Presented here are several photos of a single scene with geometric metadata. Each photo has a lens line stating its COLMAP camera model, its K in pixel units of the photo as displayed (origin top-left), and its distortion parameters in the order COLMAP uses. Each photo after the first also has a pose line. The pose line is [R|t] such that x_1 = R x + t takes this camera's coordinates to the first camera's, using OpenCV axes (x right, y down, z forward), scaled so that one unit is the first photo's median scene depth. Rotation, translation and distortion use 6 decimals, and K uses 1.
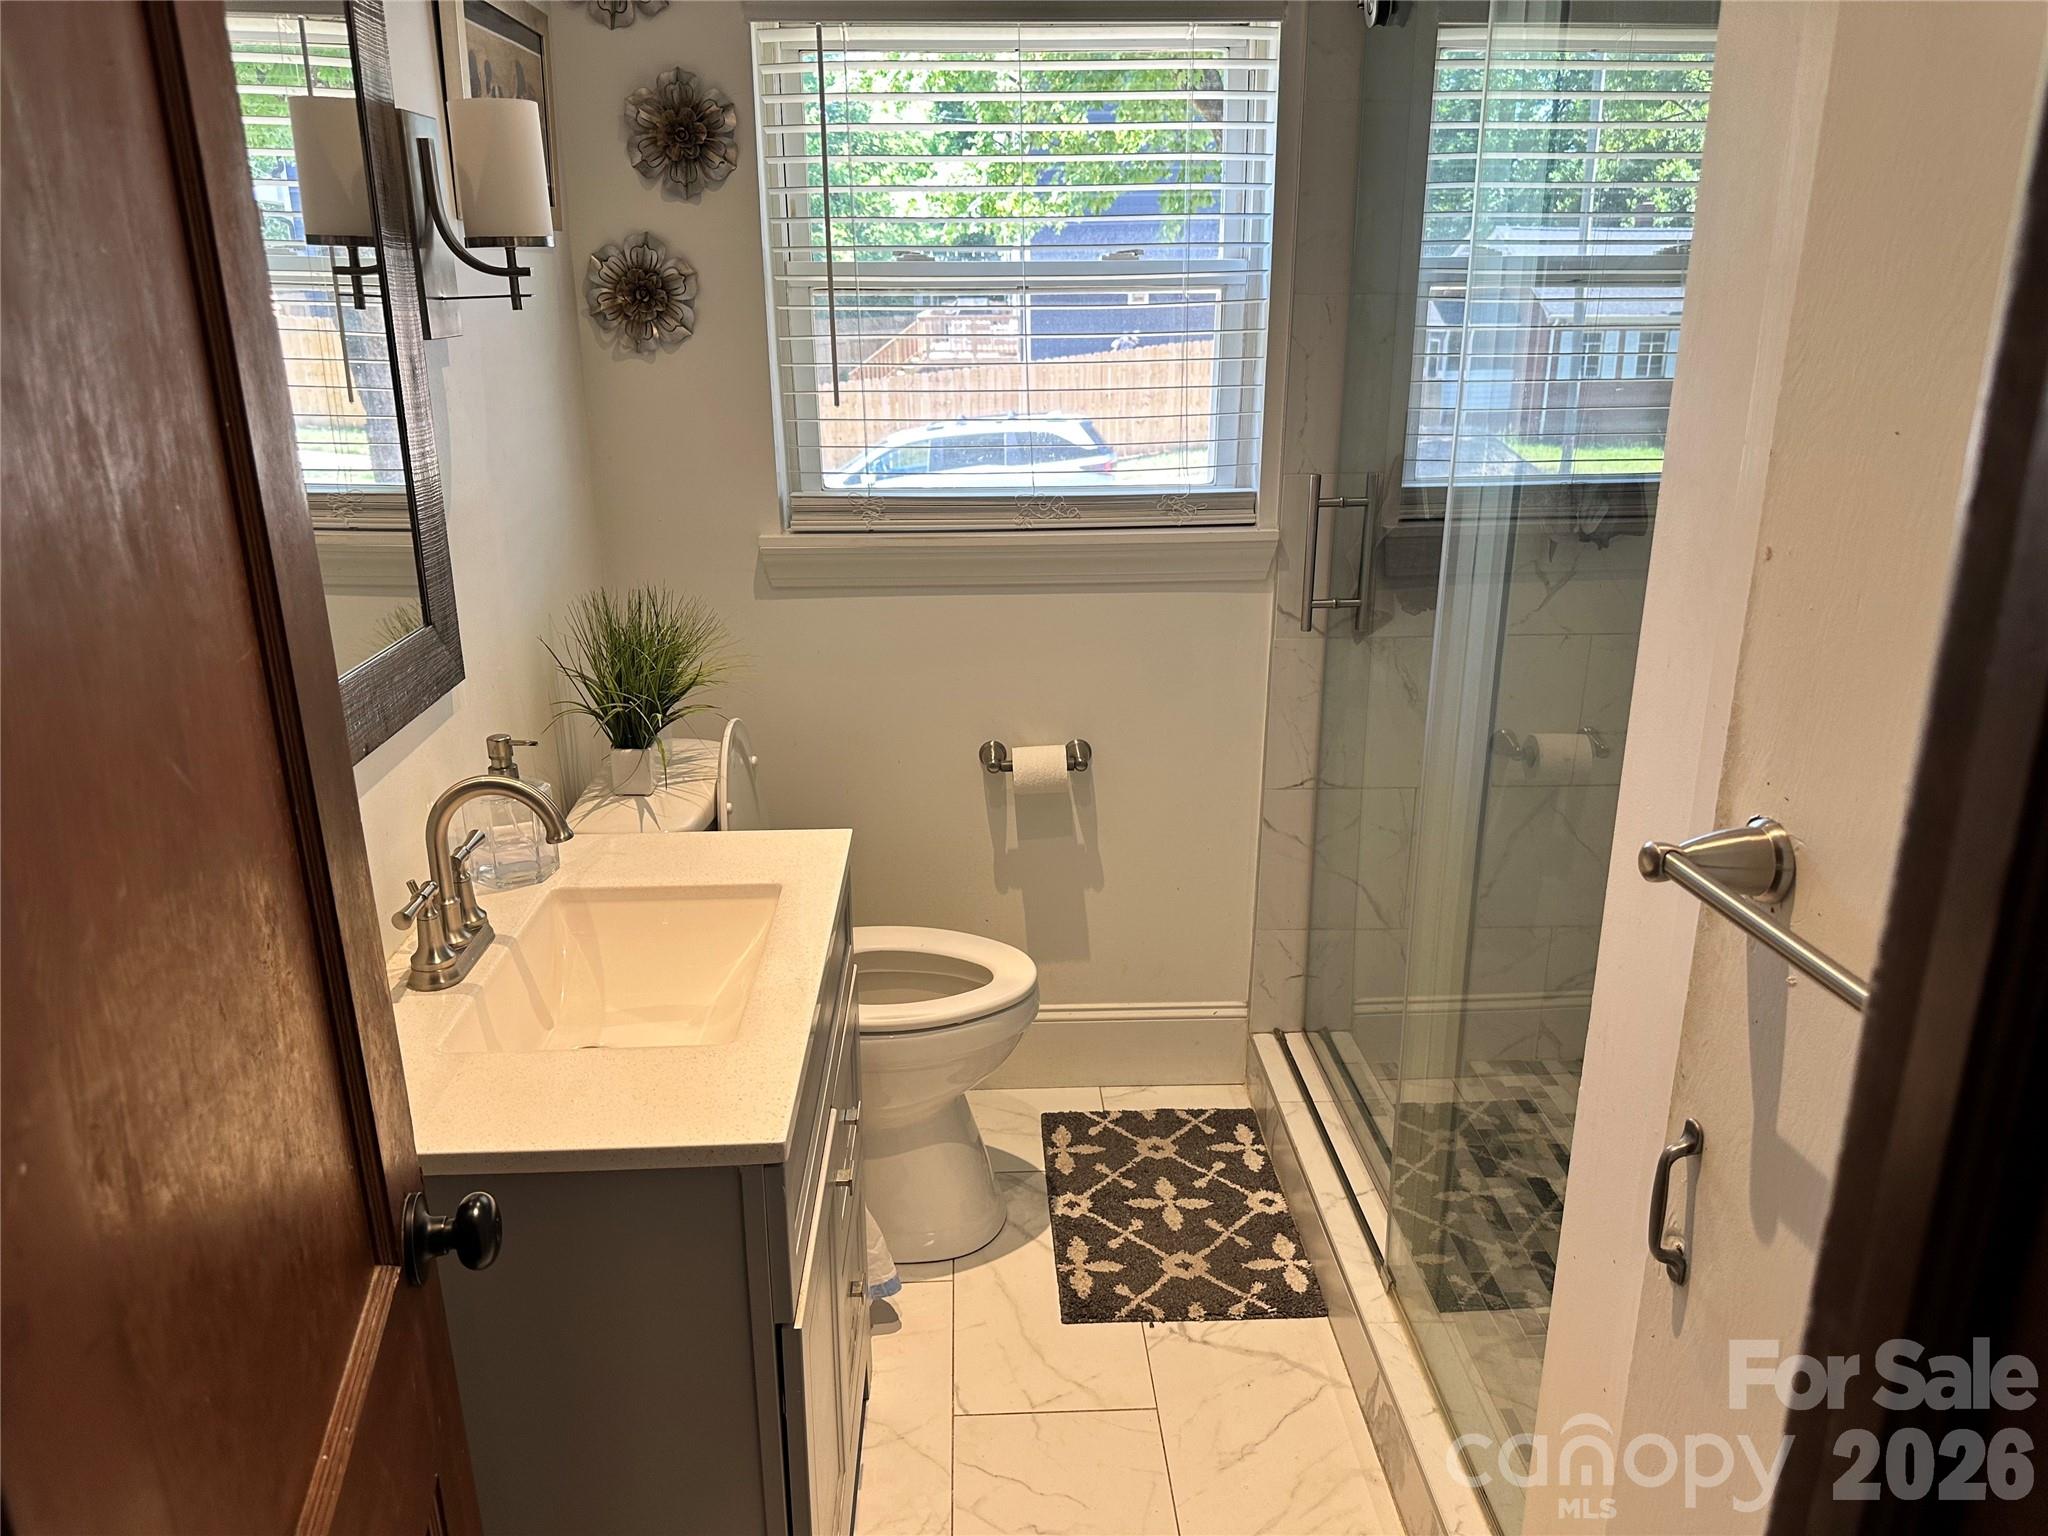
lens RADIAL K [[1445.1, 0, 1046.2], [0, 1445.1, 776.8], [0, 0, 1]] dist [0.081944, -0.147833]
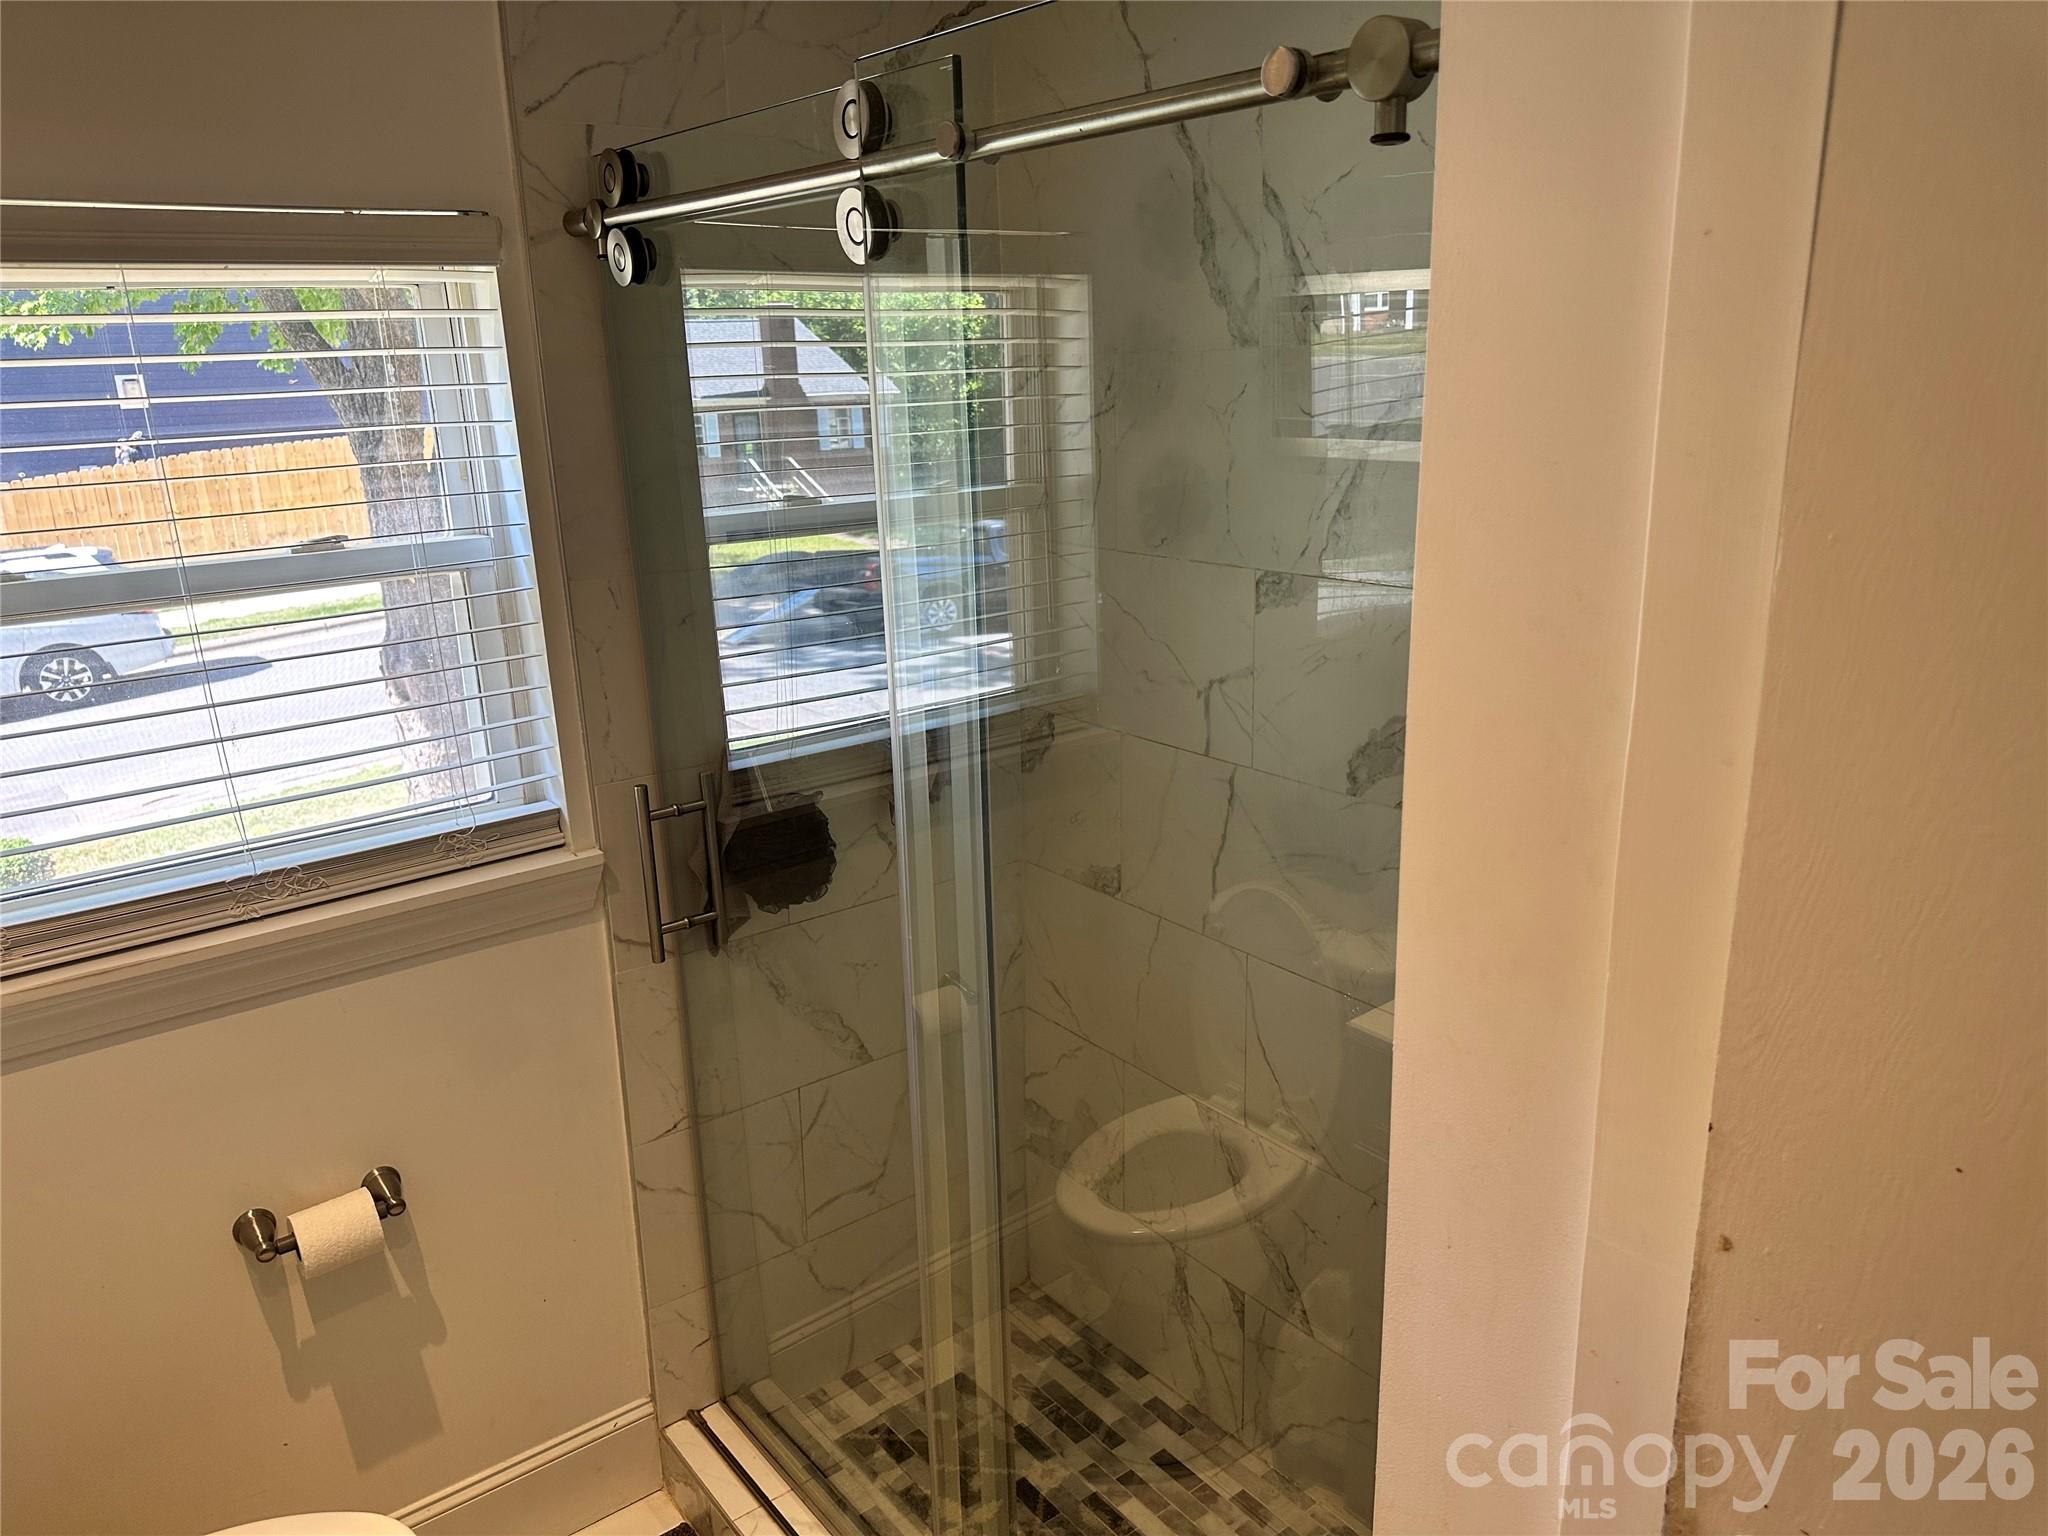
lens RADIAL K [[1418.3, 0, 1028.5], [0, 1418.3, 768.1], [0, 0, 1]] dist [0.057051, -0.078712]
pose [[0.817328, -0.177972, 0.547997, -0.081722], [0.204069, 0.978863, 0.013538, -0.192565], [-0.538823, 0.100764, 0.836371, 0.205219]]
